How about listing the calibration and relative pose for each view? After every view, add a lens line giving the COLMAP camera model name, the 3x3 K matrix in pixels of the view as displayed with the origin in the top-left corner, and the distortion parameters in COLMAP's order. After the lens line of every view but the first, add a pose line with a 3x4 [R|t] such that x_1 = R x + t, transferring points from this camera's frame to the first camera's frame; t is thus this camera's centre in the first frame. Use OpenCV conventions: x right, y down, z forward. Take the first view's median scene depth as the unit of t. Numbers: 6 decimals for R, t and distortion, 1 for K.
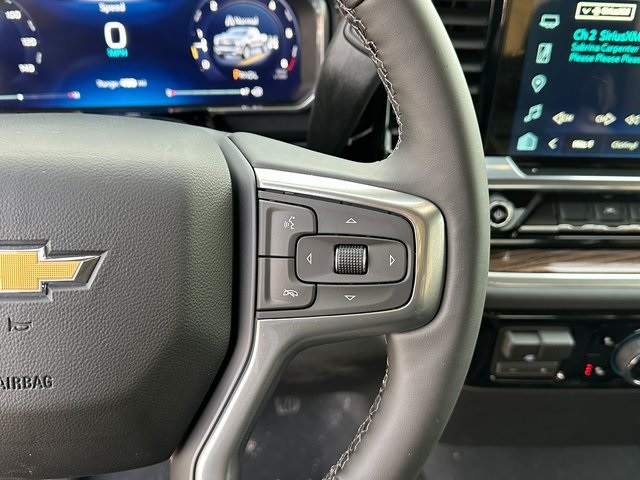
lens RADIAL K [[632.9, 0, 320.0], [0, 632.9, 240.0], [0, 0, 1]] dist [0.120503, -0.301400]
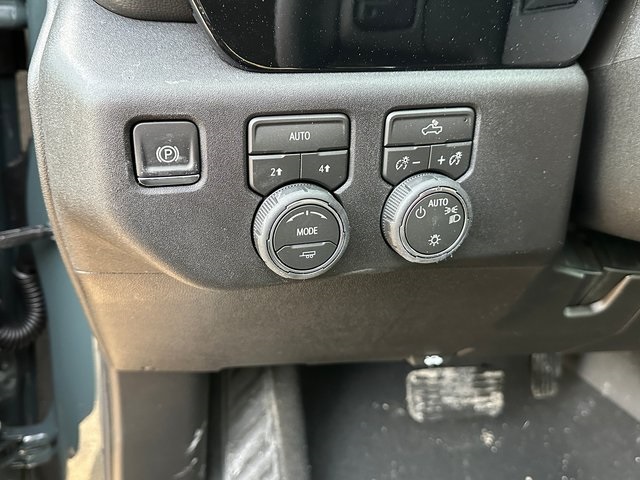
lens RADIAL K [[620.5, 0, 318.4], [0, 620.5, 237.0], [0, 0, 1]] dist [0.152163, -0.324003]
pose [[0.997715, 0.026354, 0.062217, -0.840989], [-0.020914, 0.996030, -0.086524, 0.276357], [-0.064251, 0.085025, 0.994305, 0.314849]]
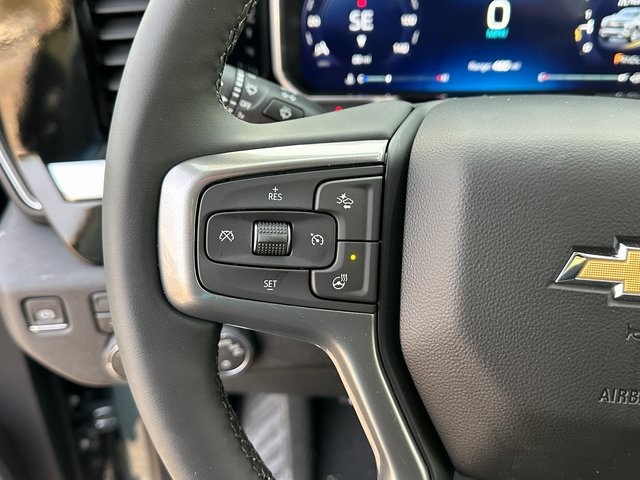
lens RADIAL K [[632.9, 0, 320.0], [0, 632.9, 240.0], [0, 0, 1]] dist [0.120503, -0.301400]
pose [[0.977060, 0.072728, -0.200163, -0.374877], [-0.069296, 0.997305, 0.024108, 0.006797], [0.201376, -0.009685, 0.979466, 0.019795]]
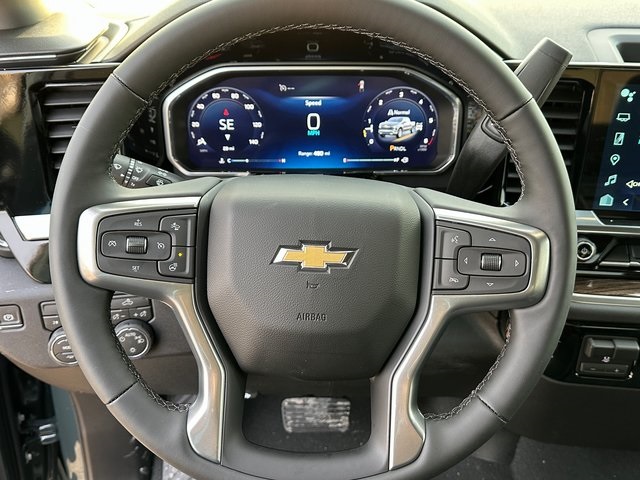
lens RADIAL K [[619.7, 0, 318.8], [0, 619.7, 243.9], [0, 0, 1]] dist [0.158869, -0.336472]
pose [[0.990611, 0.040012, -0.130722, -0.110258], [-0.050500, 0.995679, -0.077934, 0.077938], [0.127038, 0.083803, 0.988351, -0.418367]]
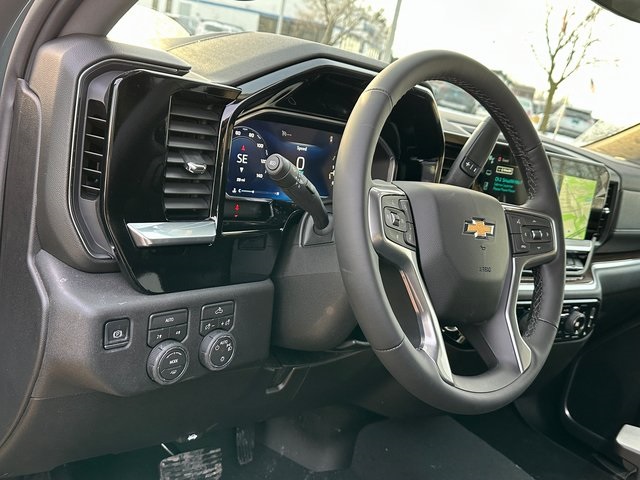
lens RADIAL K [[620.5, 0, 318.4], [0, 620.5, 237.0], [0, 0, 1]] dist [0.152163, -0.324003]
pose [[0.829693, 0.027794, 0.557527, -1.299952], [0.131435, 0.960953, -0.243504, 0.330437], [-0.542525, 0.275312, 0.793643, -0.387327]]
